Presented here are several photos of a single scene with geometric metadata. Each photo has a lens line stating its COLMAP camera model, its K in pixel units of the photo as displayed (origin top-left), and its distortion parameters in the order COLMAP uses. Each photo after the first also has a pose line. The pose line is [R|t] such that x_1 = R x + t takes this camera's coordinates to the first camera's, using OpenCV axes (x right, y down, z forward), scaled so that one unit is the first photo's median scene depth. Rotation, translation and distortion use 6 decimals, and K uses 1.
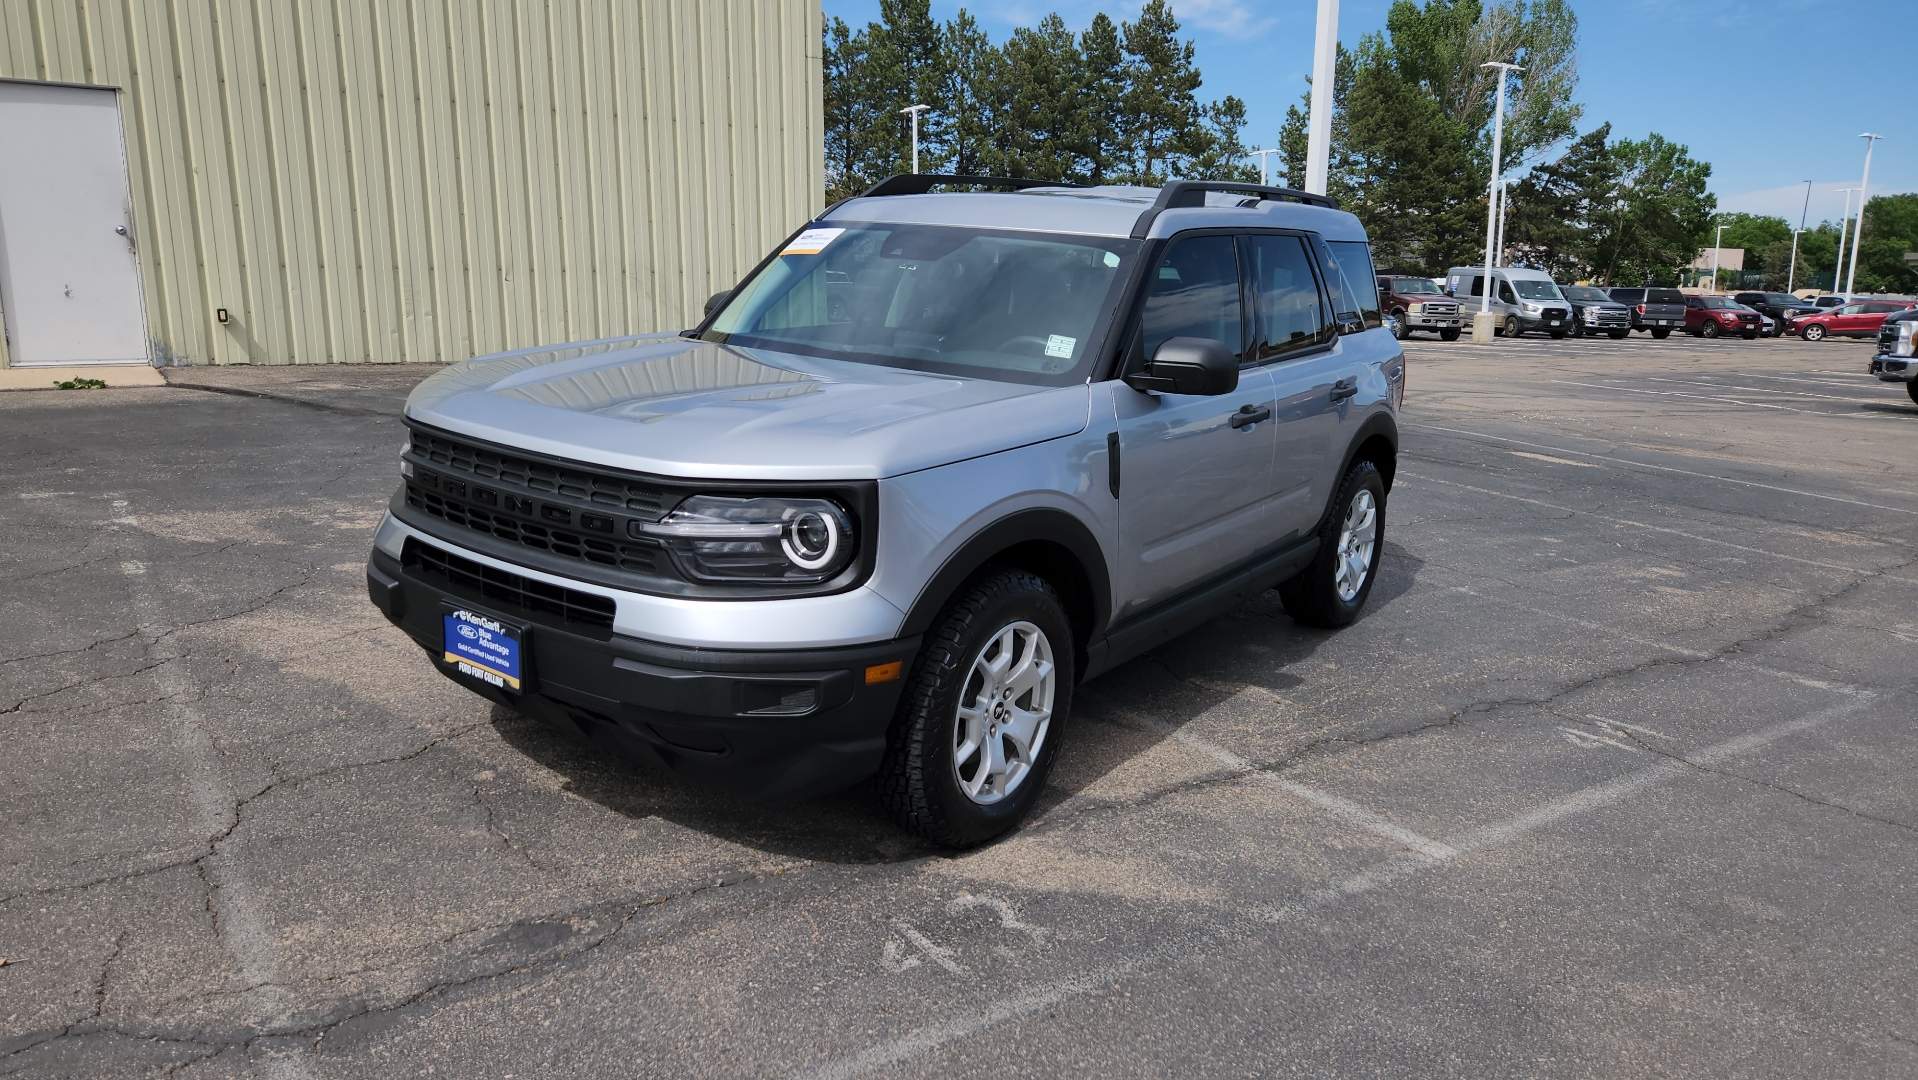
lens RADIAL K [[1283.1, 0, 926.7], [0, 1283.1, 539.1], [0, 0, 1]] dist [0.067793, -0.050602]
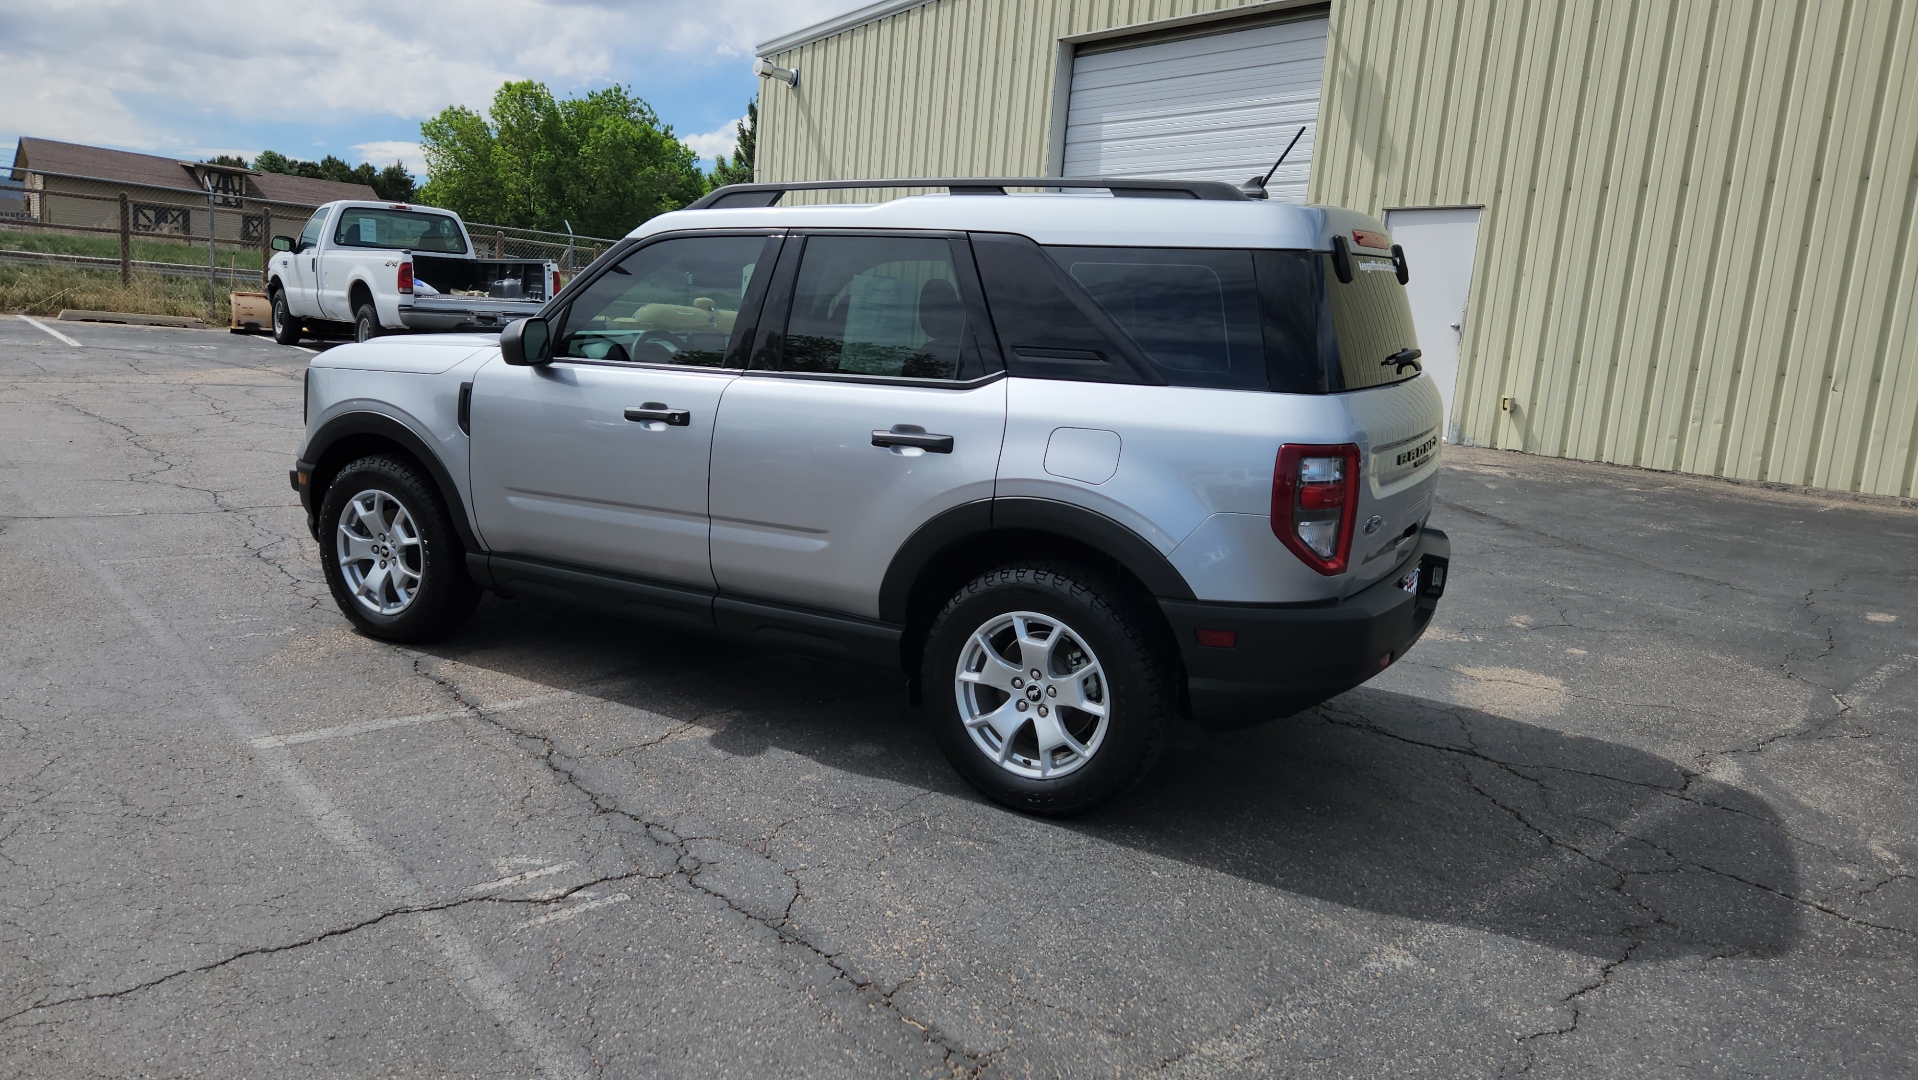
lens RADIAL K [[1283.6, 0, 930.9], [0, 1283.6, 529.8], [0, 0, 1]] dist [0.064994, -0.050535]
pose [[0.117512, 0.151174, -0.981498, 1.280044], [-0.268100, 0.956476, 0.115221, -0.184675], [0.956197, 0.249600, 0.152927, 1.105144]]
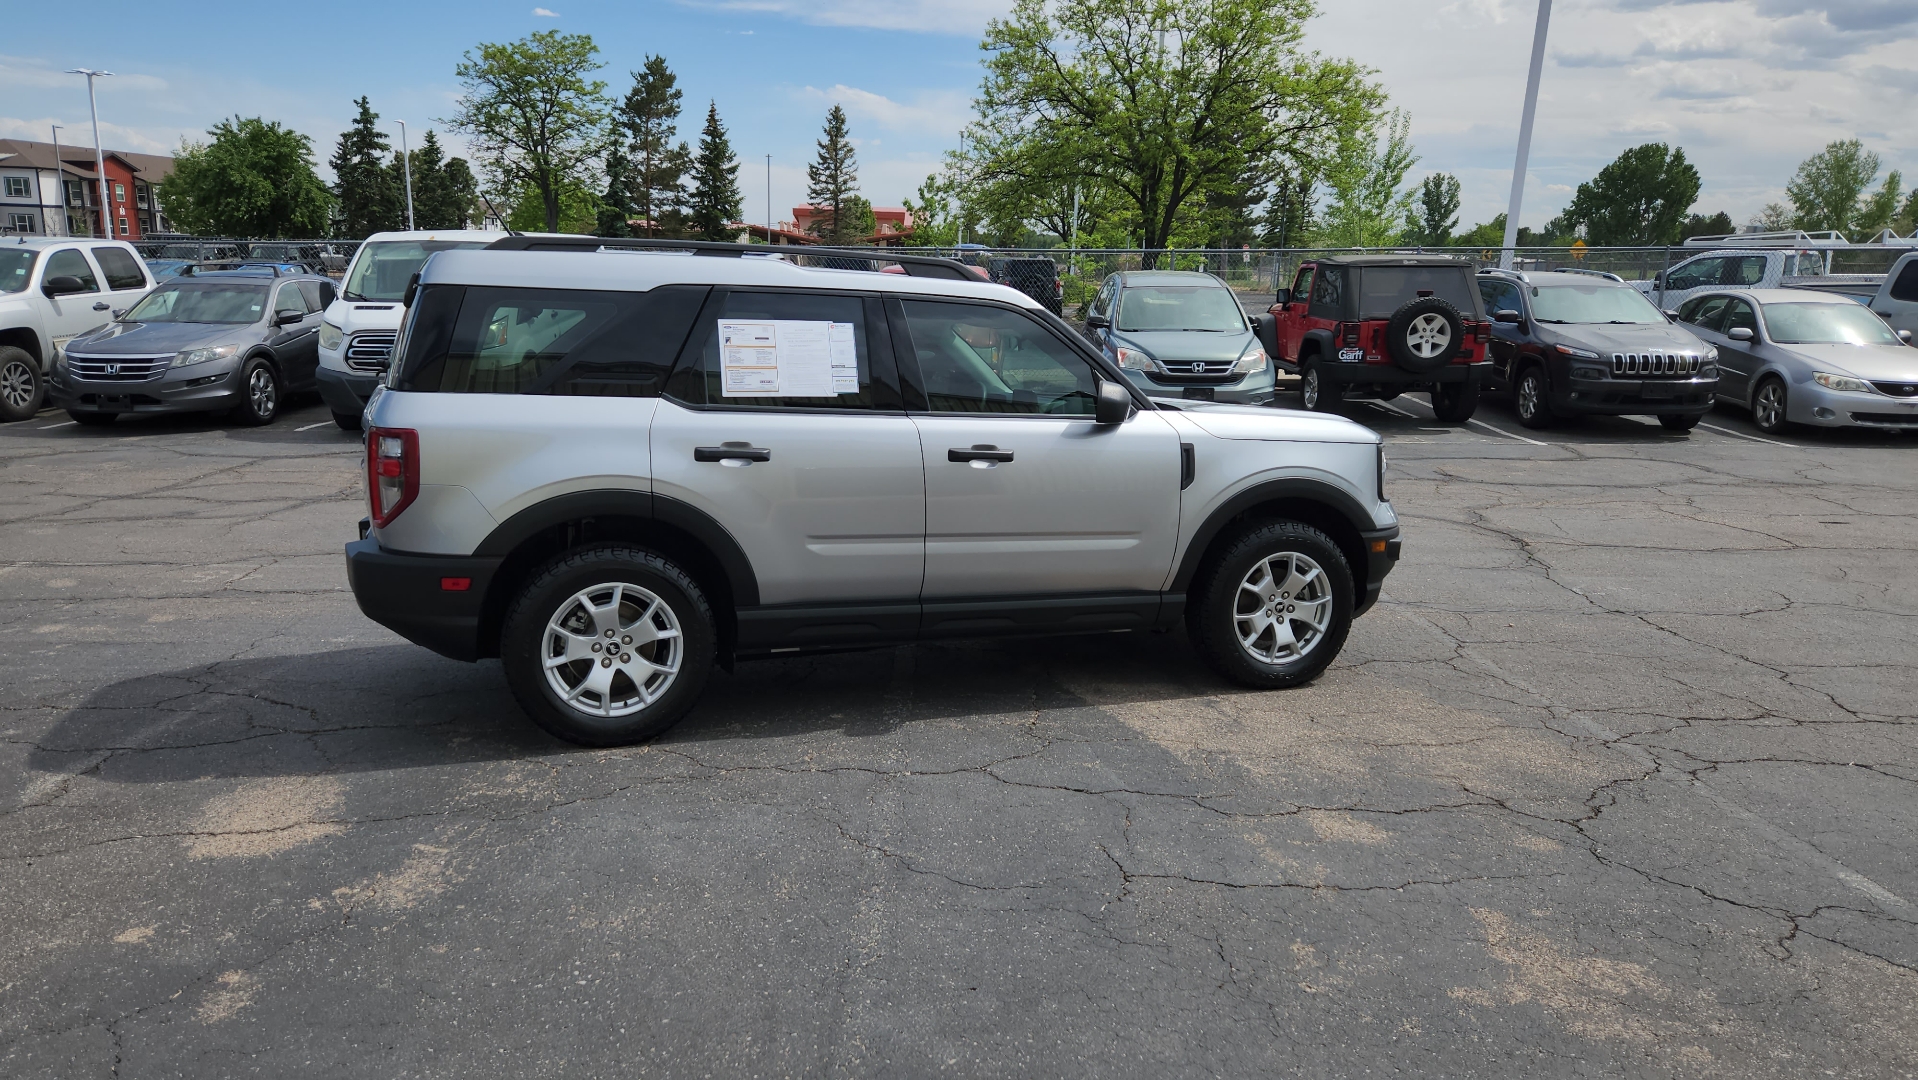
lens RADIAL K [[1282.4, 0, 932.2], [0, 1282.4, 552.2], [0, 0, 1]] dist [0.069359, -0.053120]
pose [[-0.824299, -0.156216, 0.544176, -0.723874], [0.075413, 0.922318, 0.379002, -0.546701], [-0.561110, 0.353449, -0.748485, 2.226545]]
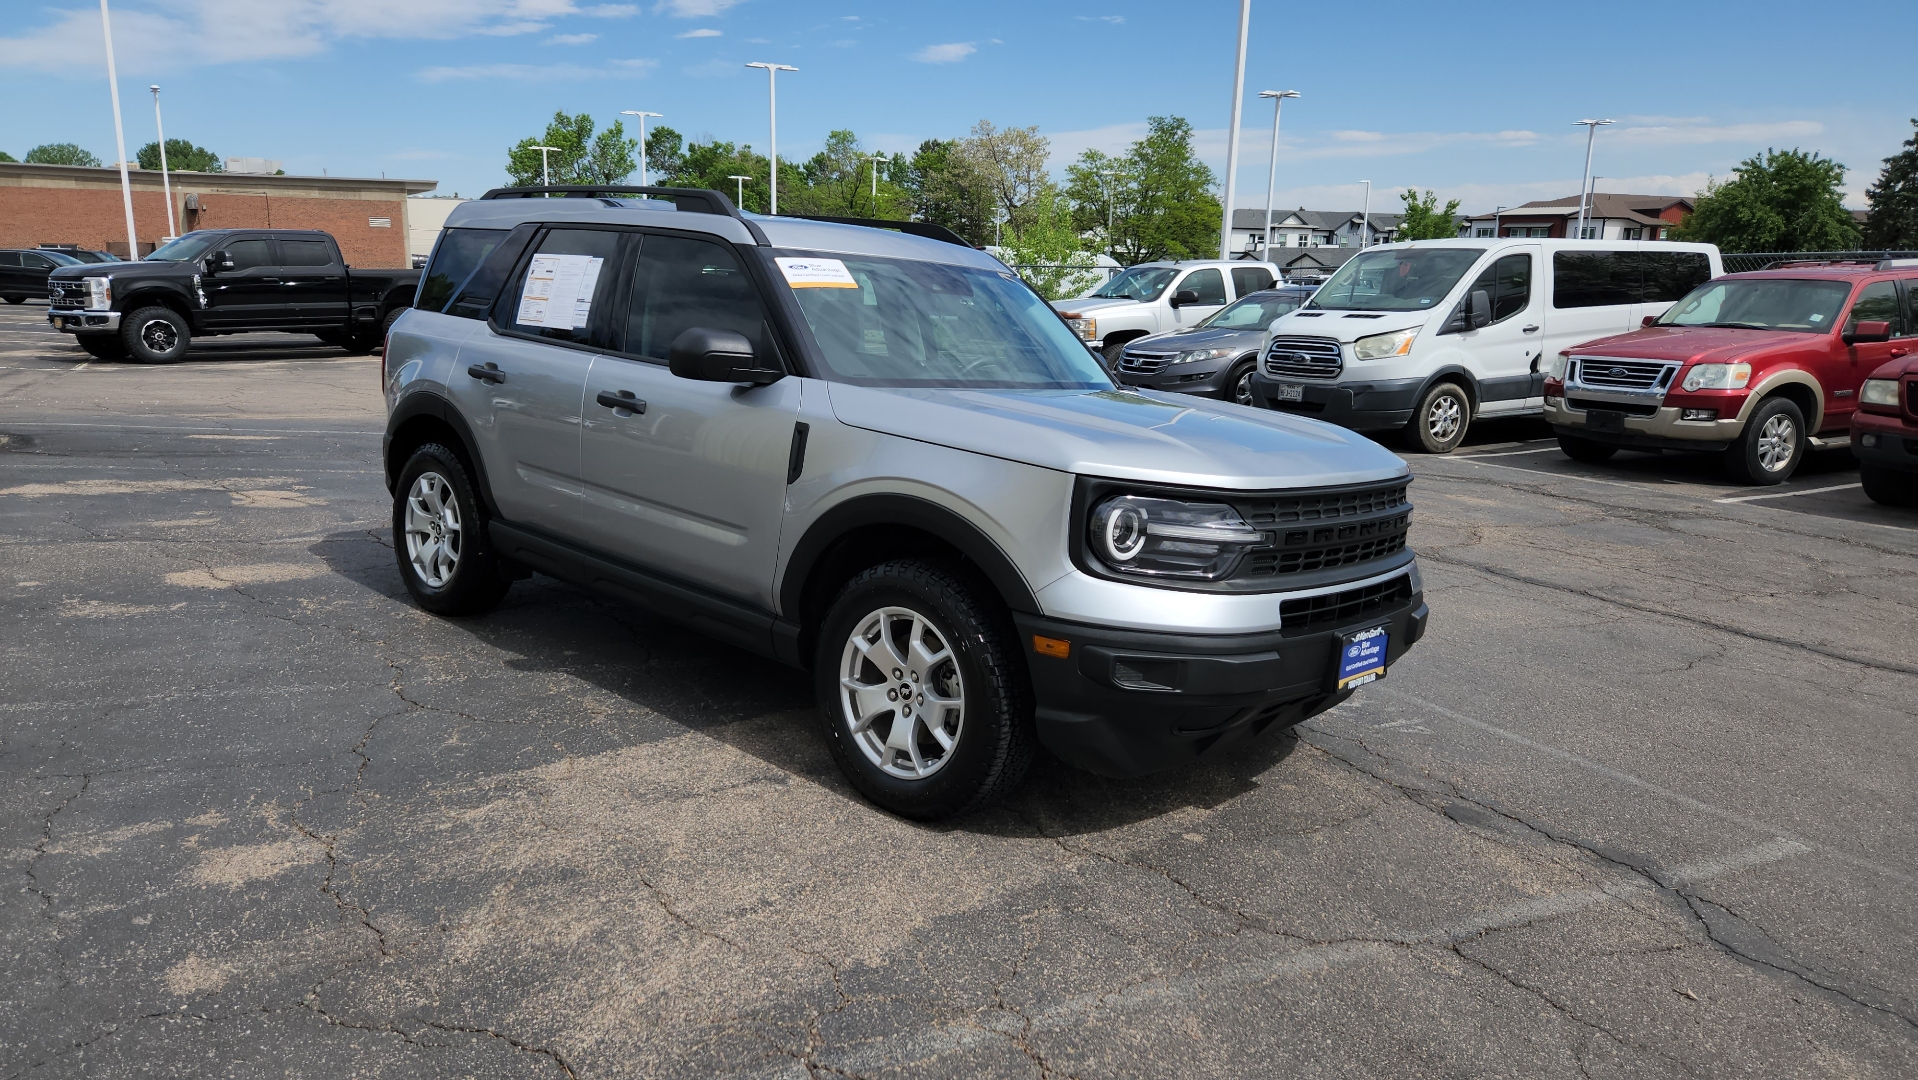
lens RADIAL K [[1282.4, 0, 934.8], [0, 1282.4, 532.9], [0, 0, 1]] dist [0.069359, -0.053120]
pose [[0.114371, -0.211029, 0.970766, -1.128112], [0.167465, 0.967289, 0.190543, -0.235038], [-0.979221, 0.140777, 0.145970, 0.898707]]
